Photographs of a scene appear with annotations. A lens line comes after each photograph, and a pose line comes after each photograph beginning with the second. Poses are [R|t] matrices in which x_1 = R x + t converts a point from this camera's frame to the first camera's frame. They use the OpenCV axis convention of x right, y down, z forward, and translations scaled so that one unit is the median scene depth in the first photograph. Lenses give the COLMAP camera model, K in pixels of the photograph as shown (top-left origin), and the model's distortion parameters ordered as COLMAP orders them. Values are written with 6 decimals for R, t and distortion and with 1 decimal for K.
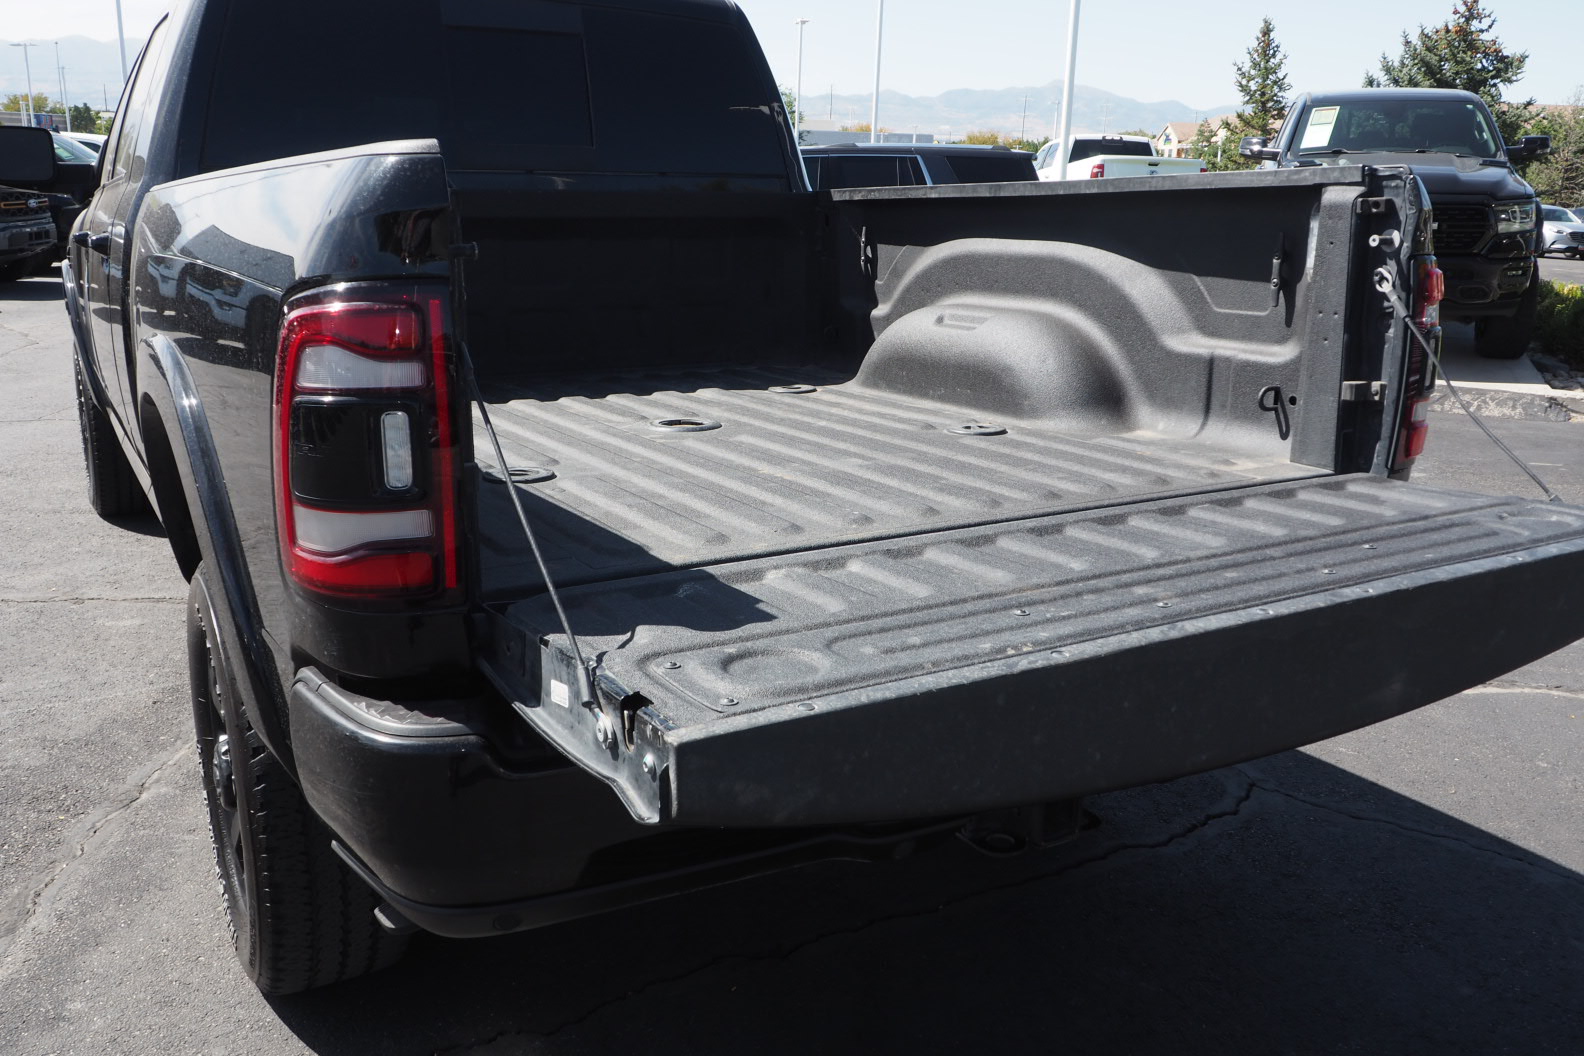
lens RADIAL K [[1313.4, 0, 792.0], [0, 1313.4, 528.0], [0, 0, 1]] dist [-0.003878, -0.009282]
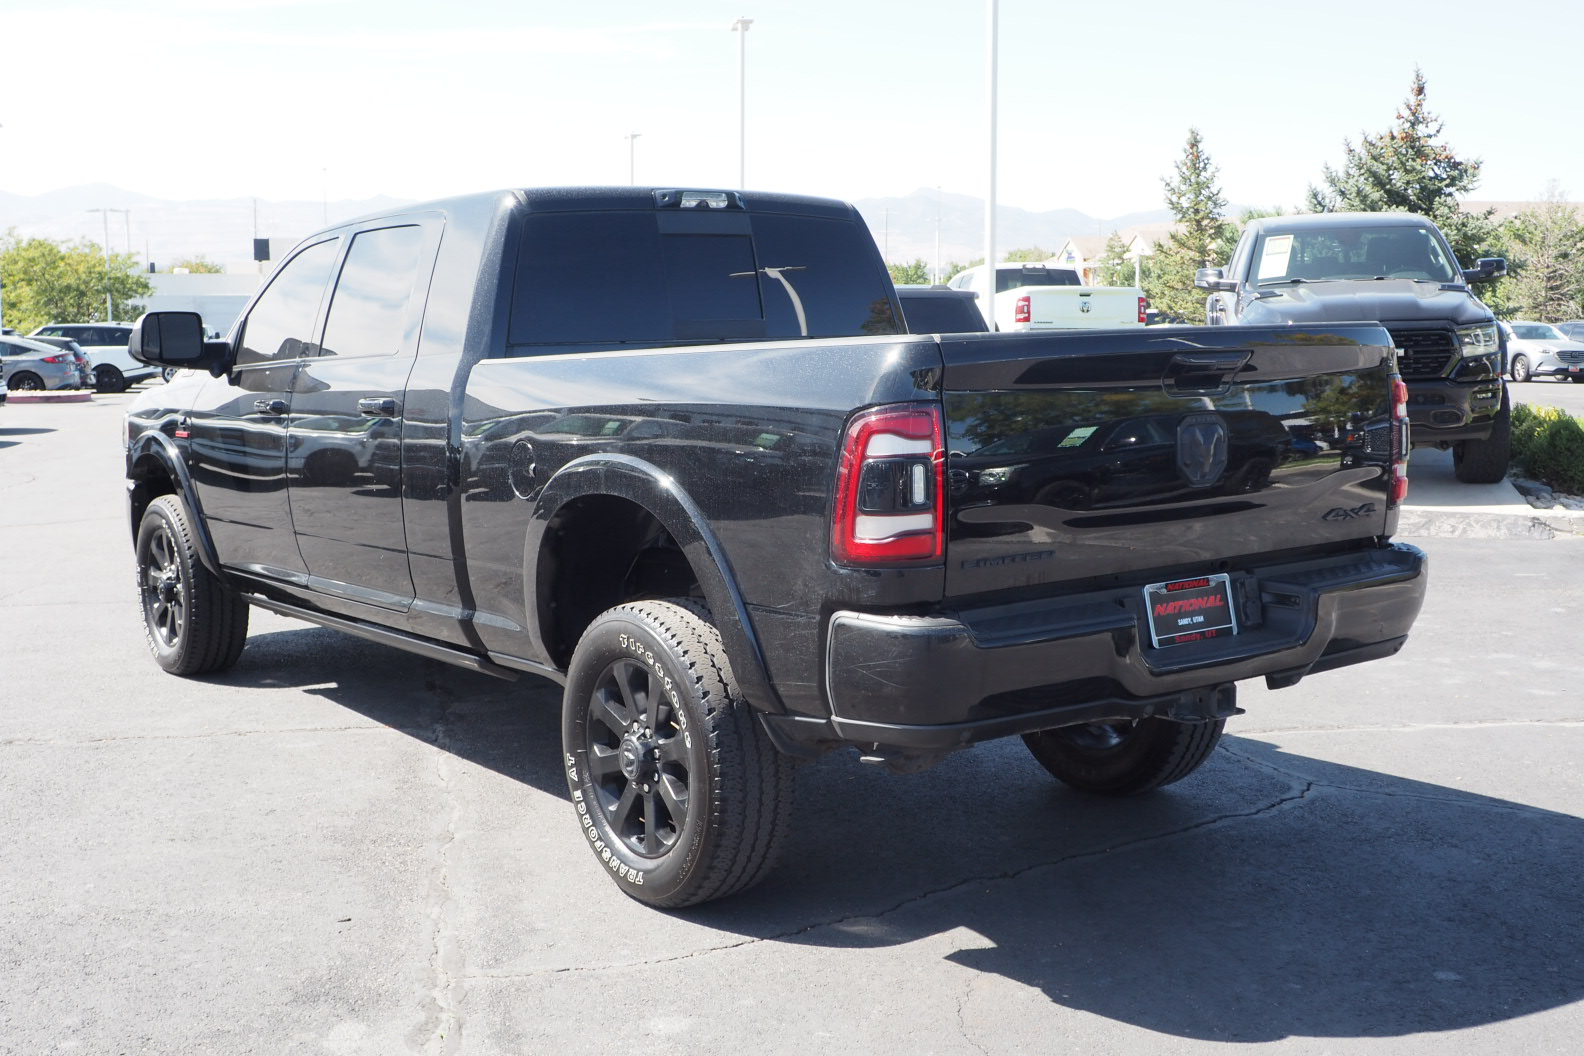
lens RADIAL K [[1734.4, 0, 792.0], [0, 1734.4, 528.0], [0, 0, 1]] dist [0.005849, -0.003557]
pose [[0.993360, -0.048364, 0.104390, -0.098412], [0.062478, 0.988671, -0.136475, 0.045689], [-0.096607, 0.142091, 0.985128, -0.204168]]
